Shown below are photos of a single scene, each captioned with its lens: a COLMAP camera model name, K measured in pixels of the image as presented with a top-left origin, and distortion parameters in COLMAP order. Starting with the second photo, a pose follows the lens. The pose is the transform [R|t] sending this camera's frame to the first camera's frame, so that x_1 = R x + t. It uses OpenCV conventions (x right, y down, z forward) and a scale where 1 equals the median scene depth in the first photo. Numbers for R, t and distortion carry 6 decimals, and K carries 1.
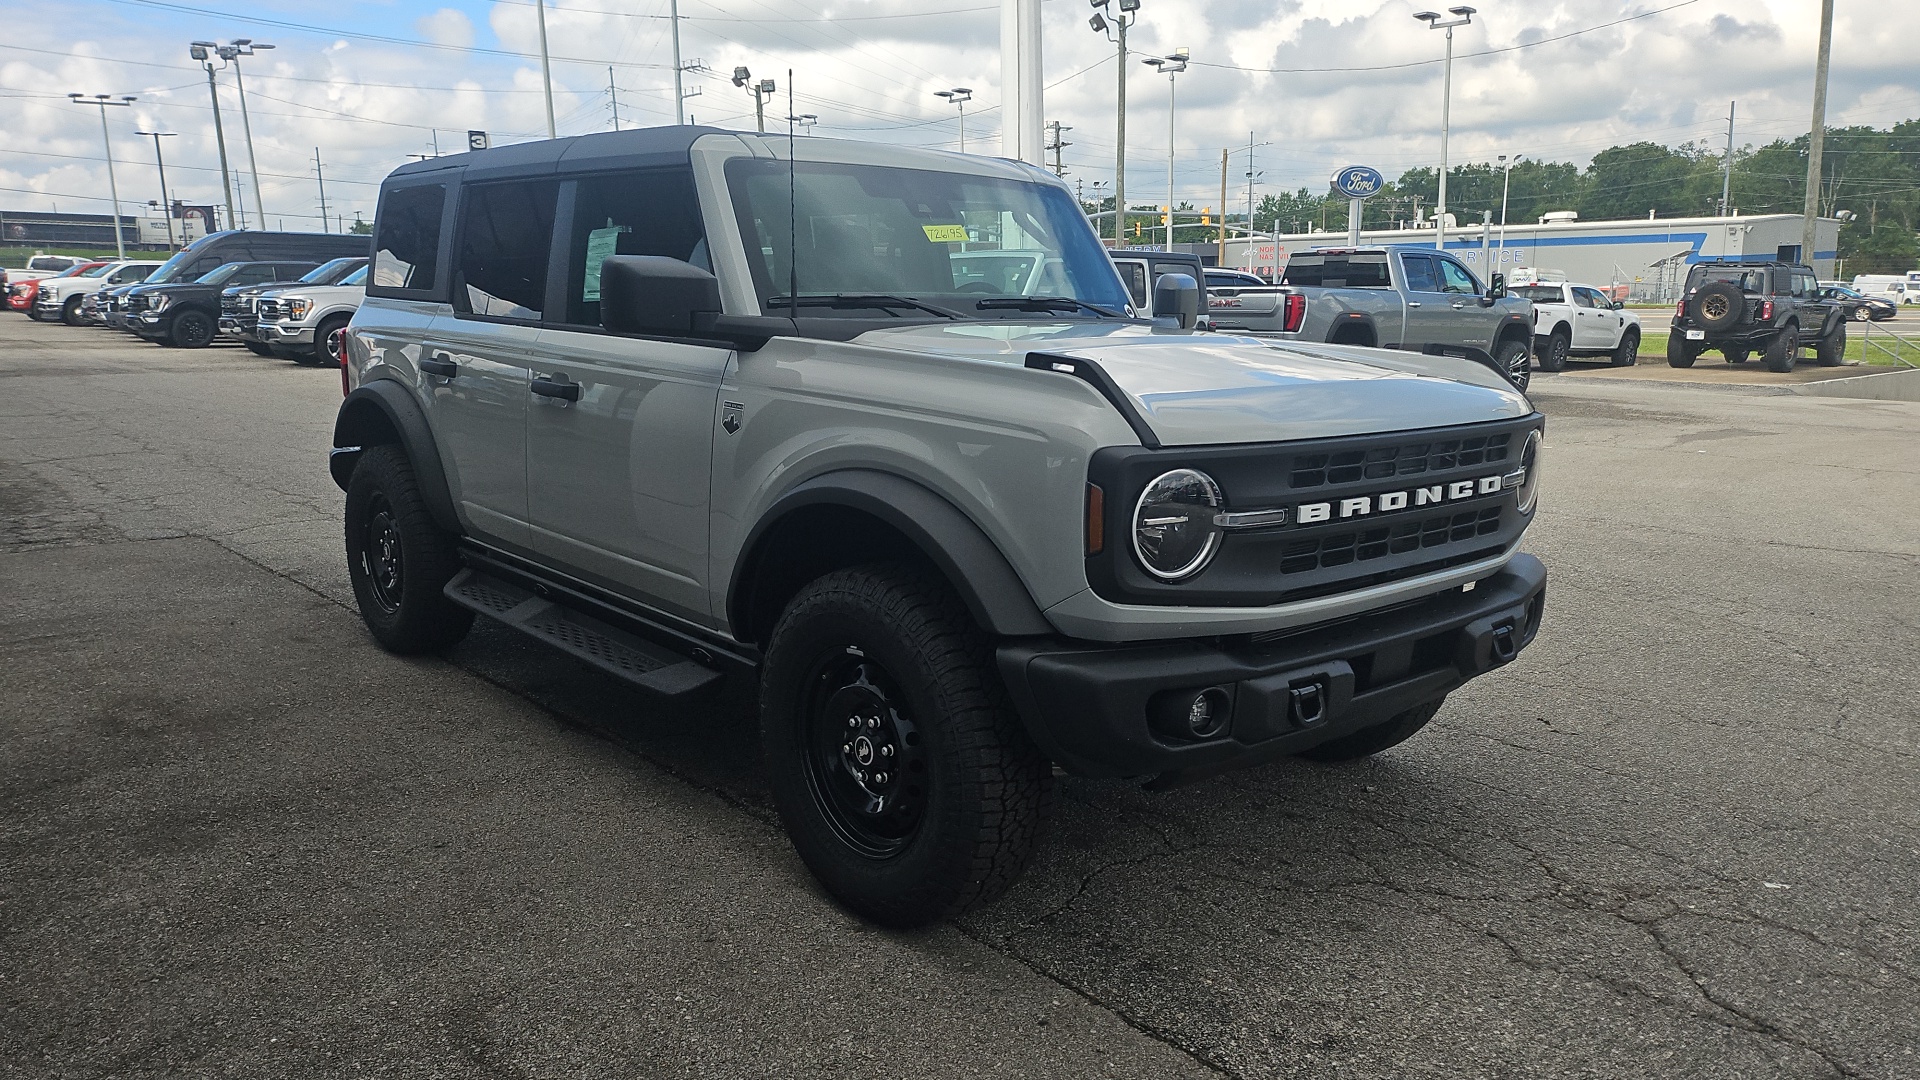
lens RADIAL K [[1351.0, 0, 967.3], [0, 1351.0, 556.2], [0, 0, 1]] dist [0.085201, -0.100187]
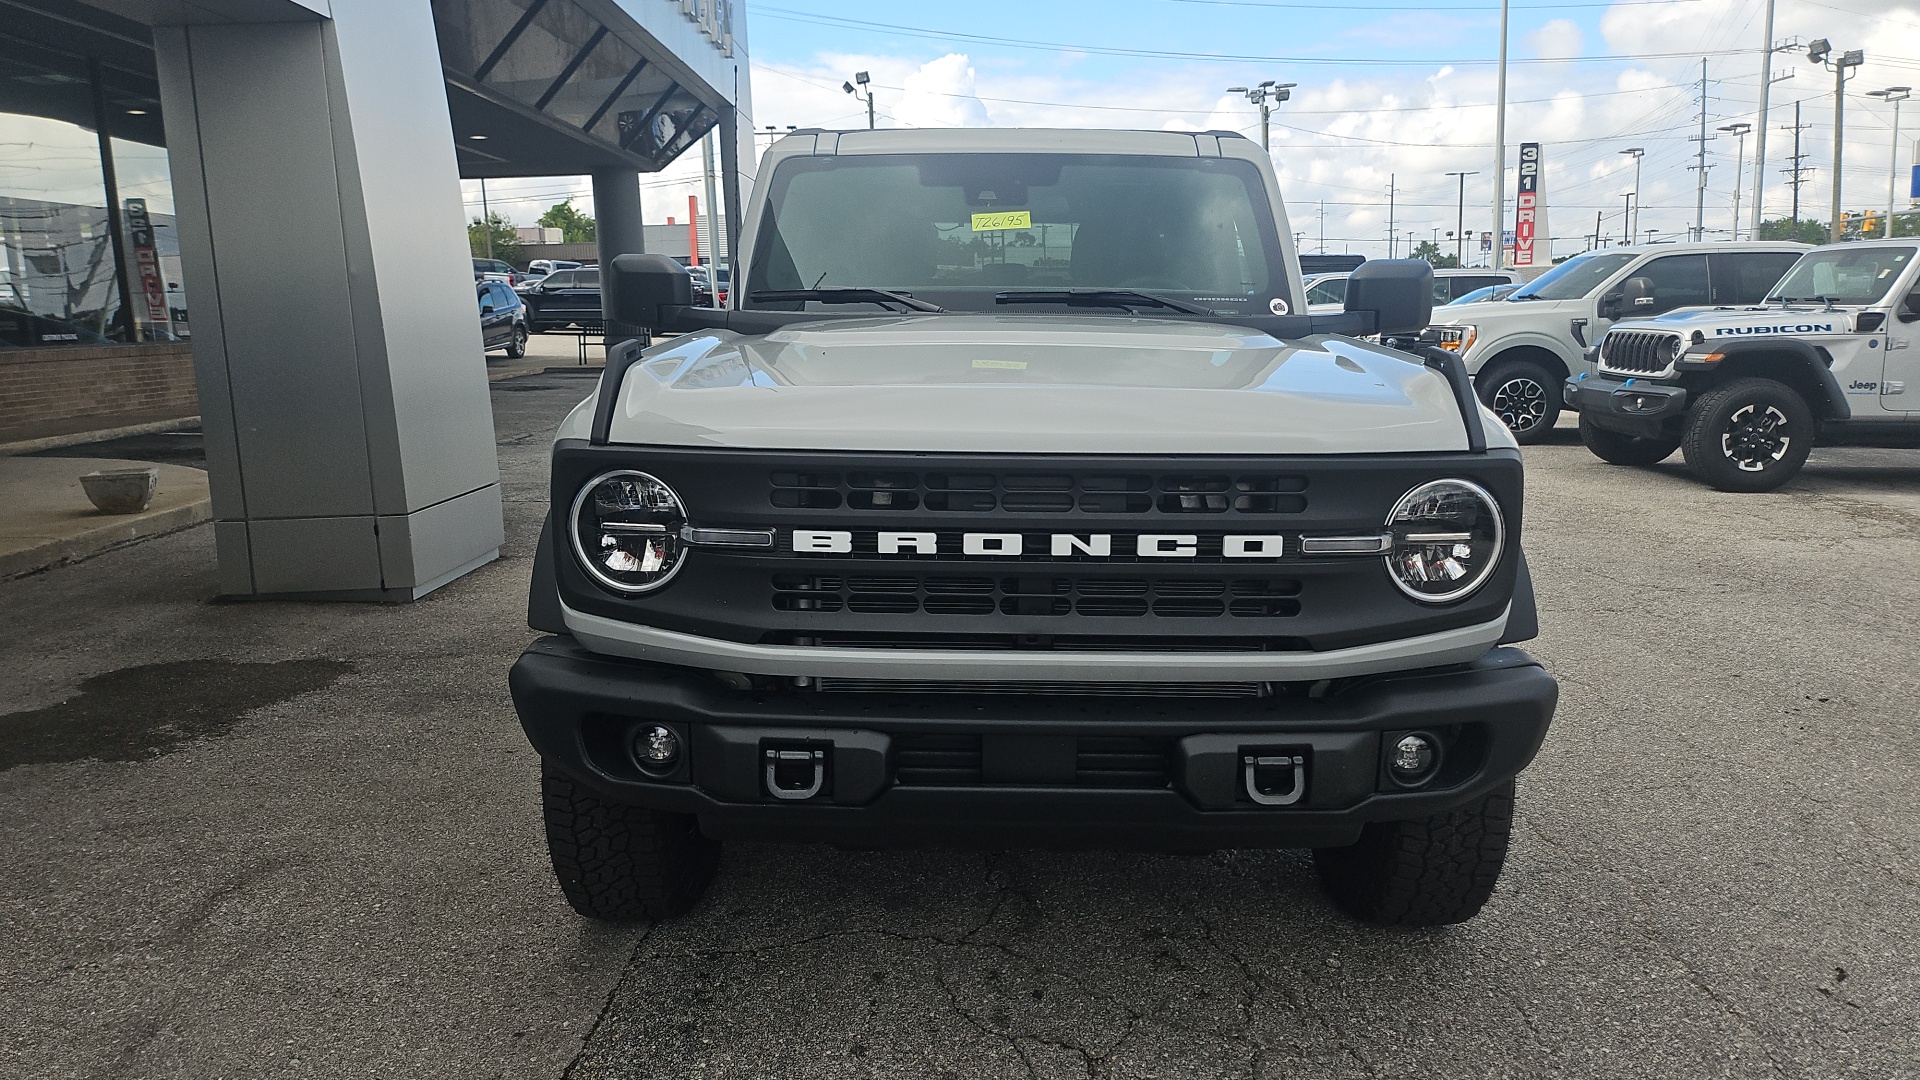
lens RADIAL K [[1351.0, 0, 967.3], [0, 1351.0, 556.2], [0, 0, 1]] dist [0.085201, -0.100187]
pose [[0.739731, 0.115421, -0.662930, 0.760419], [-0.123077, 0.991768, 0.035339, -0.055552], [0.661552, 0.055450, 0.747847, 0.399035]]
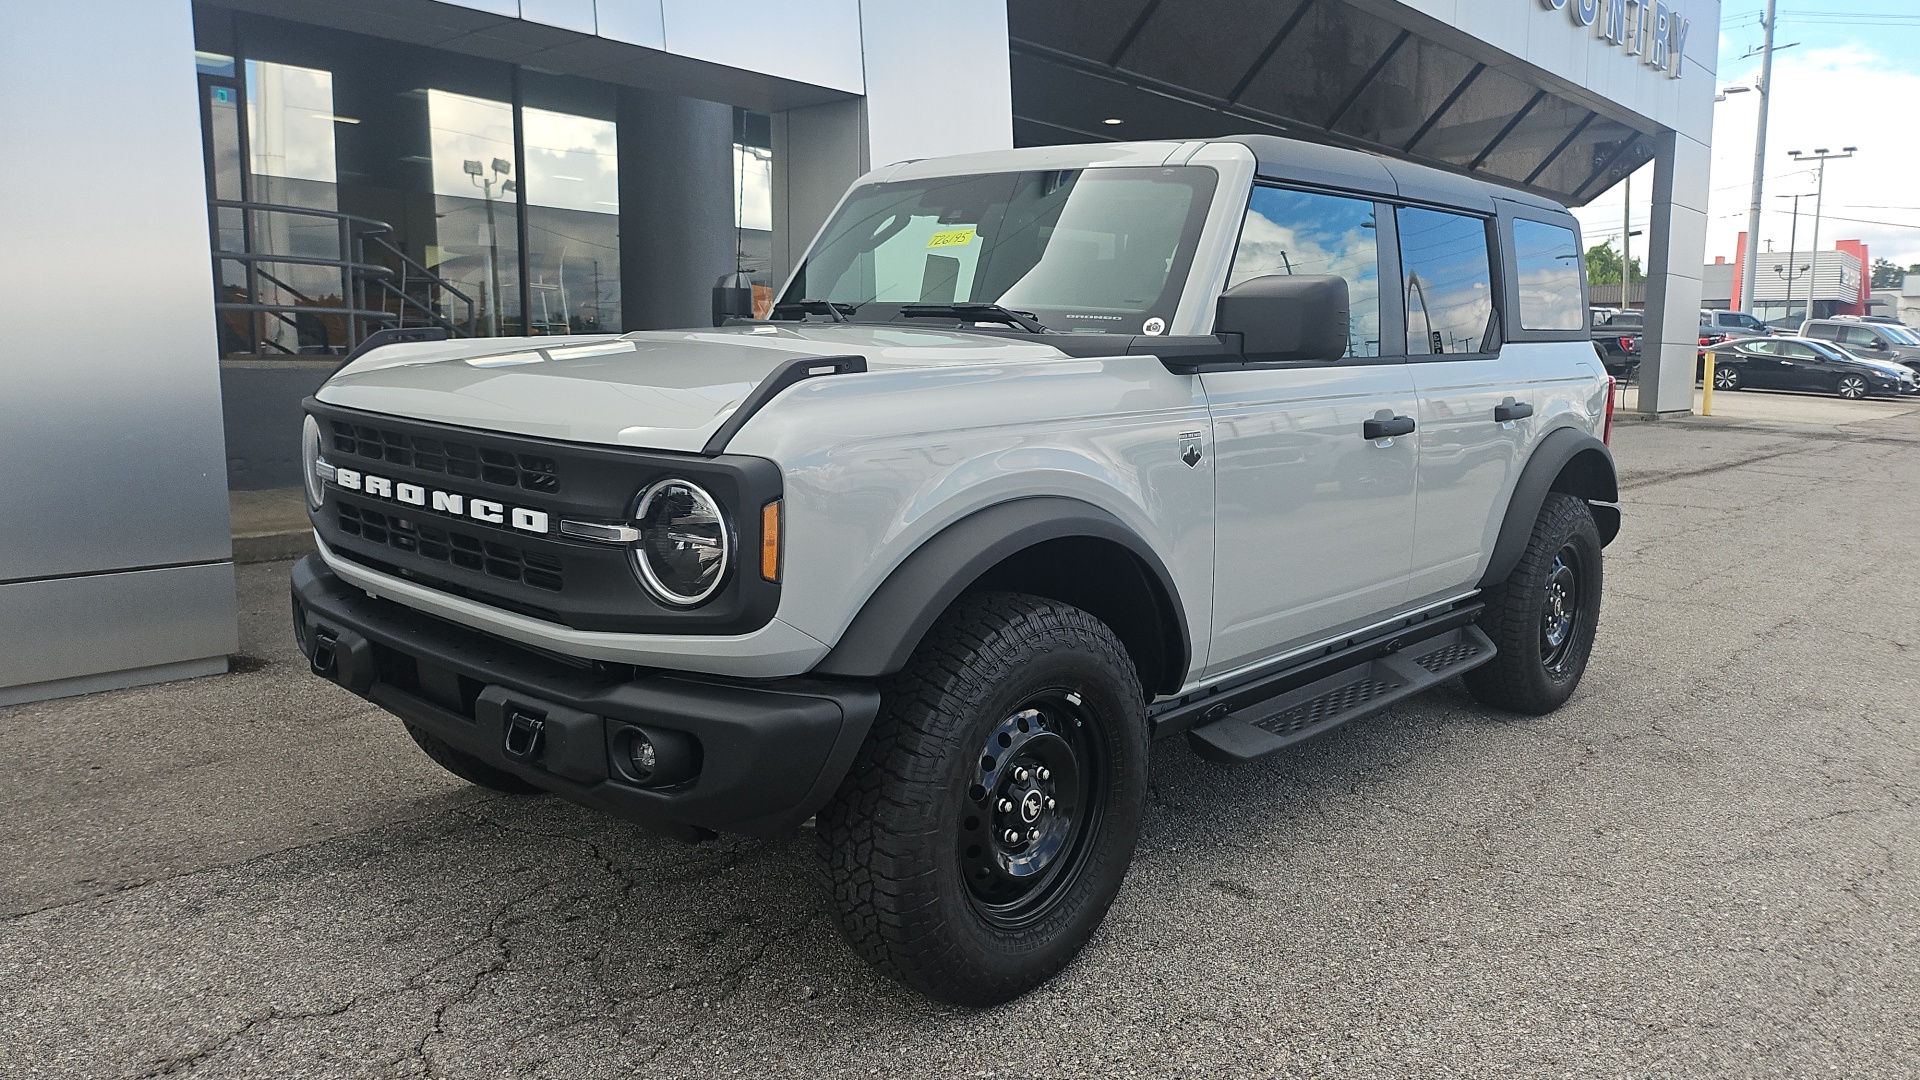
lens RADIAL K [[1351.0, 0, 967.3], [0, 1351.0, 556.2], [0, 0, 1]] dist [0.085201, -0.100187]
pose [[0.115773, 0.158105, -0.980612, 1.192907], [-0.220165, 0.966777, 0.129881, -0.190320], [0.968568, 0.200860, 0.146735, 1.166079]]
